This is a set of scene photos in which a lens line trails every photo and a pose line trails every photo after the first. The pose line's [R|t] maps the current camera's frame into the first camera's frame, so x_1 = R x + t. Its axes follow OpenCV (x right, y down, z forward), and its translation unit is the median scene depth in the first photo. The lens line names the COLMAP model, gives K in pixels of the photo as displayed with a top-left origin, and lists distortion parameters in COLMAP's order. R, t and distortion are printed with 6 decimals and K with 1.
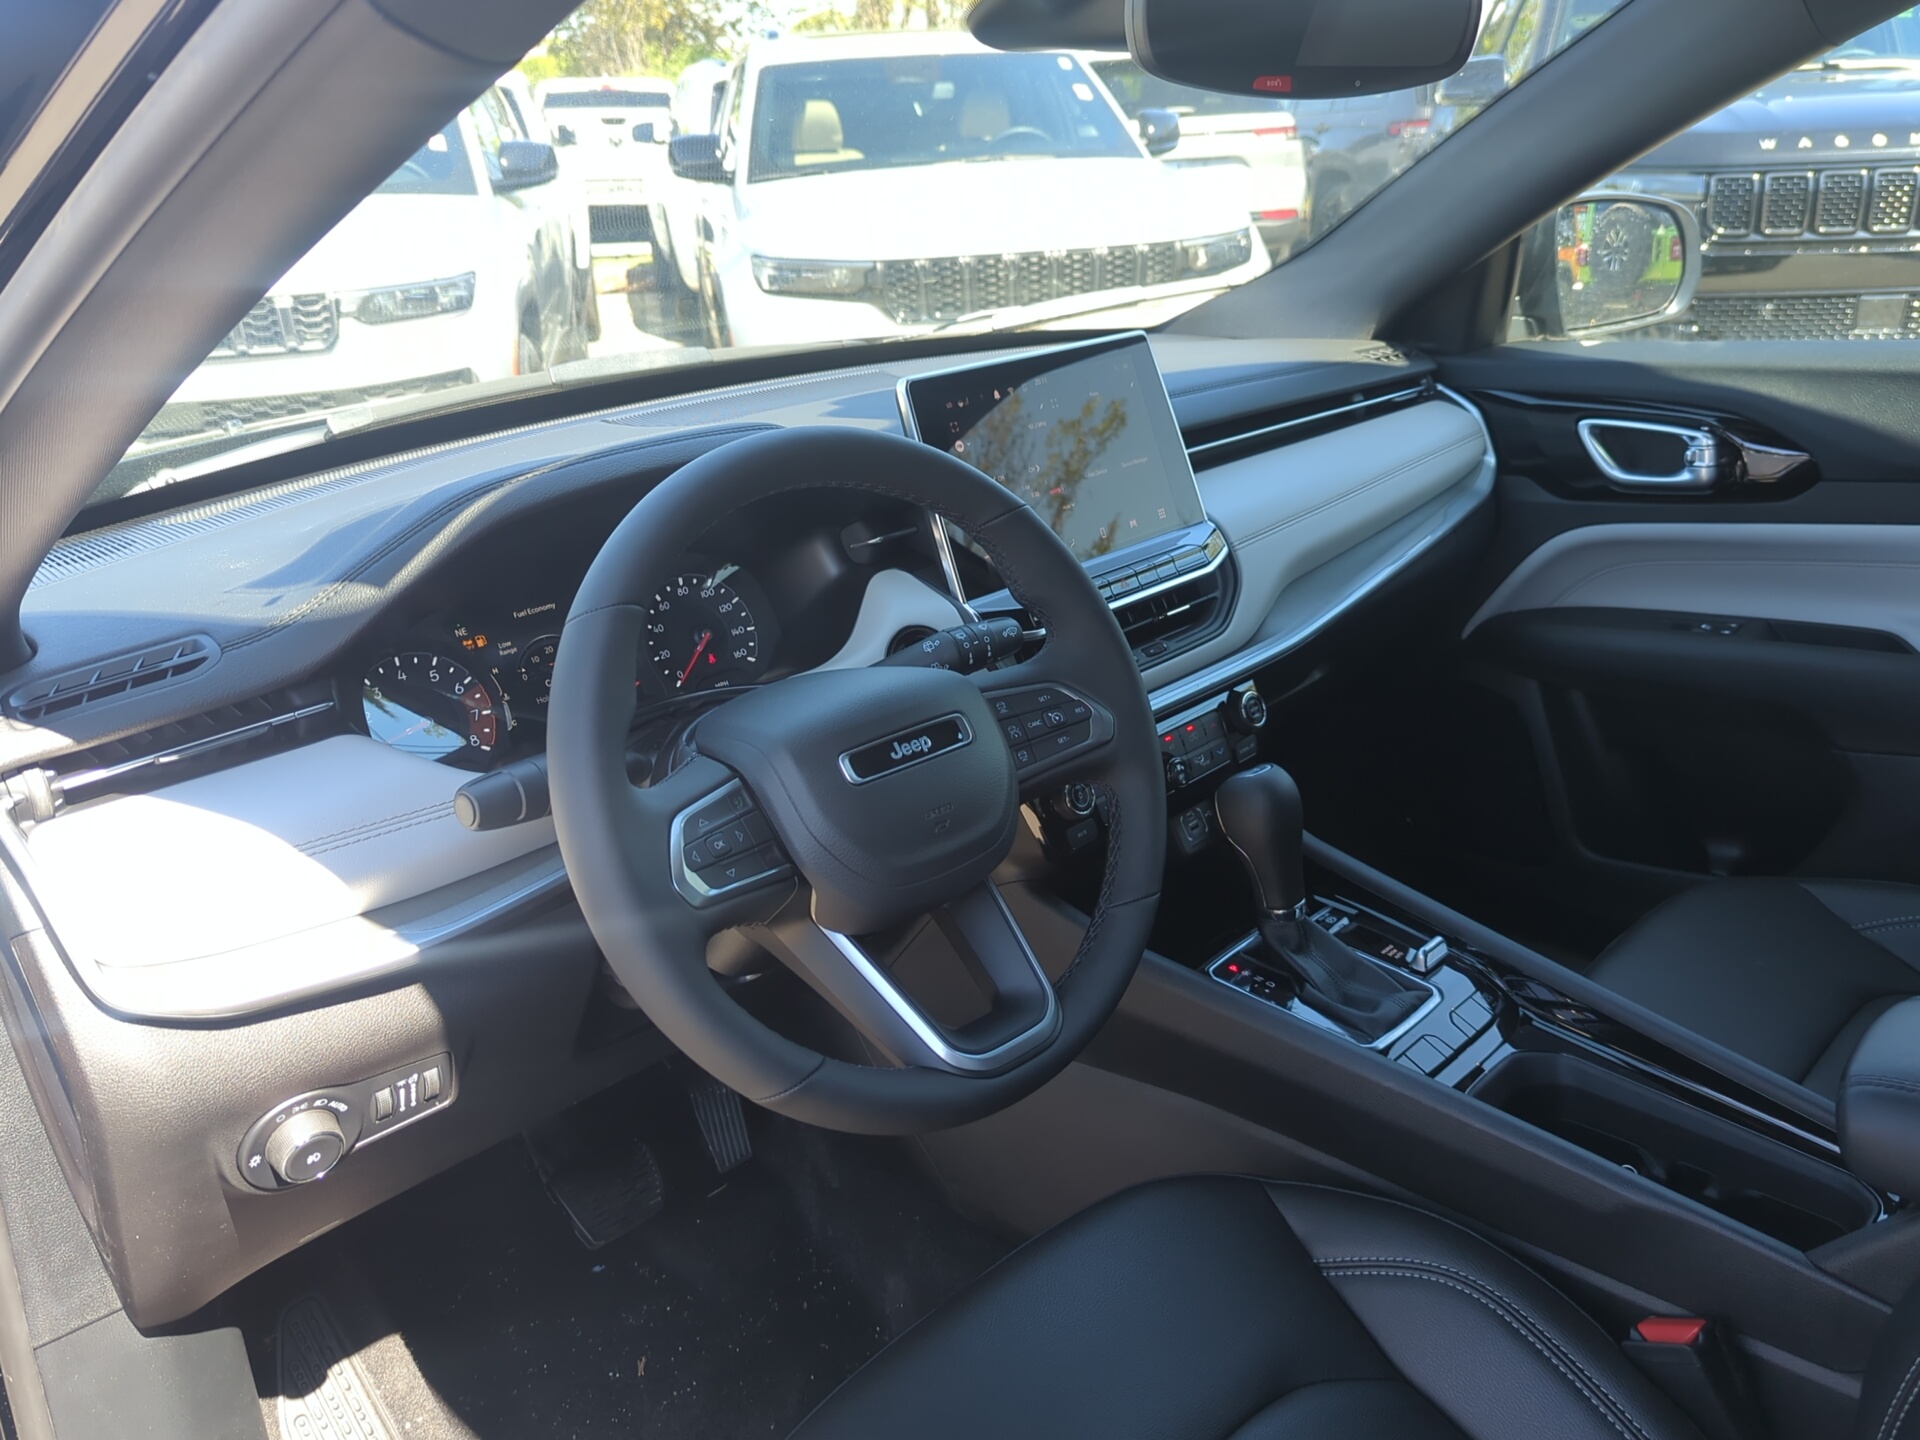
lens RADIAL K [[1565.2, 0, 988.8], [0, 1565.2, 679.7], [0, 0, 1]] dist [0.059564, -0.062571]
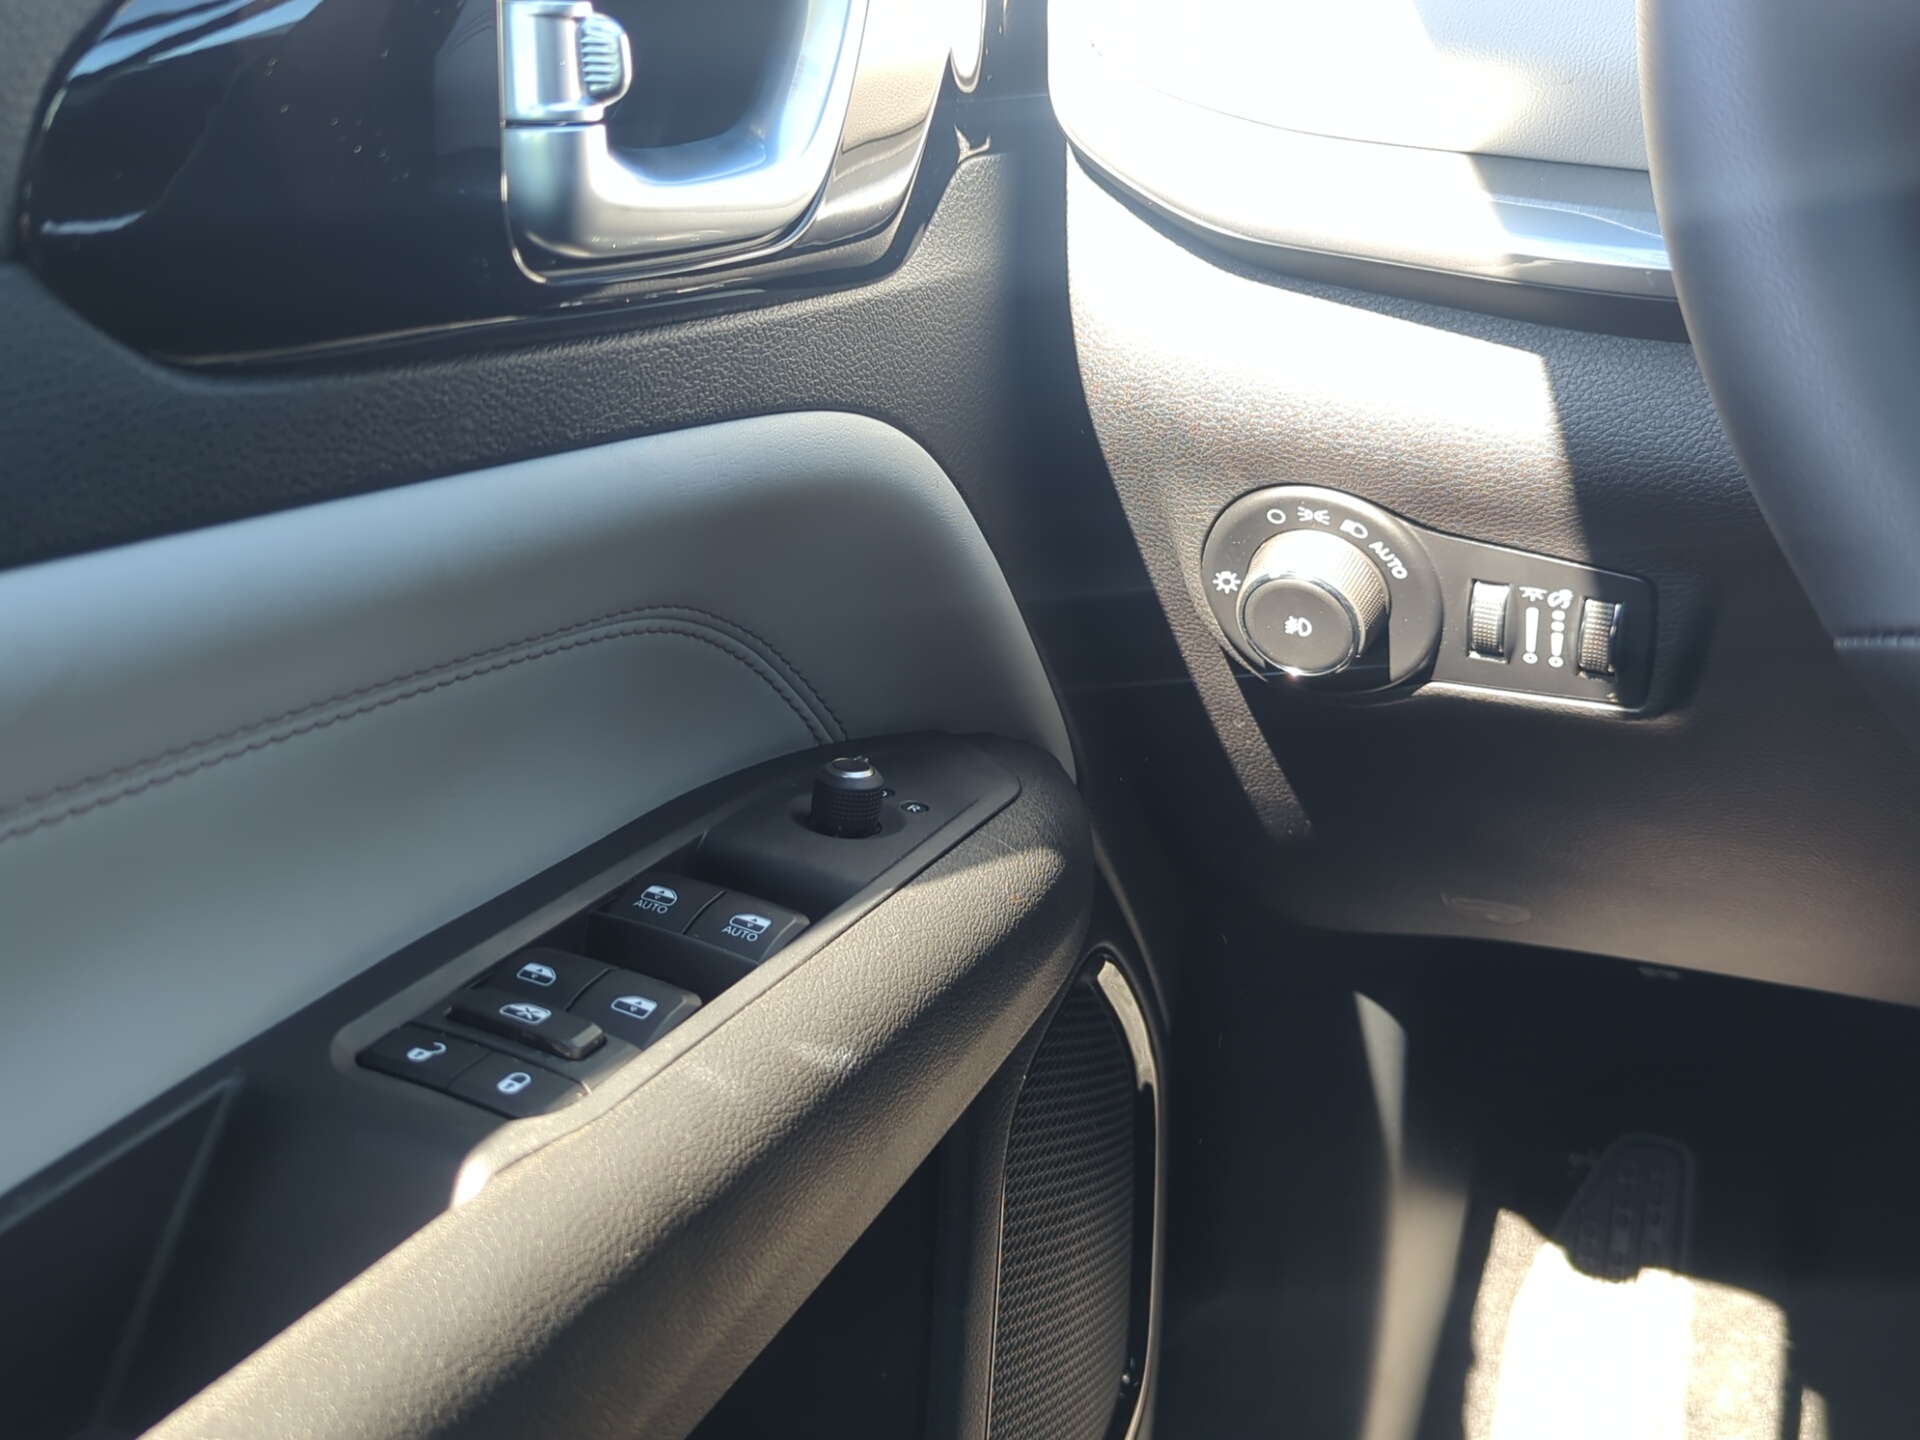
lens RADIAL K [[2247.2, 0, 951.9], [0, 2247.2, 713.6], [0, 0, 1]] dist [0.021736, 0.000000]
pose [[0.351882, 0.386732, -0.852419, 0.083129], [-0.320311, 0.905432, 0.278557, 0.111898], [0.879534, 0.175020, 0.442480, 0.402902]]
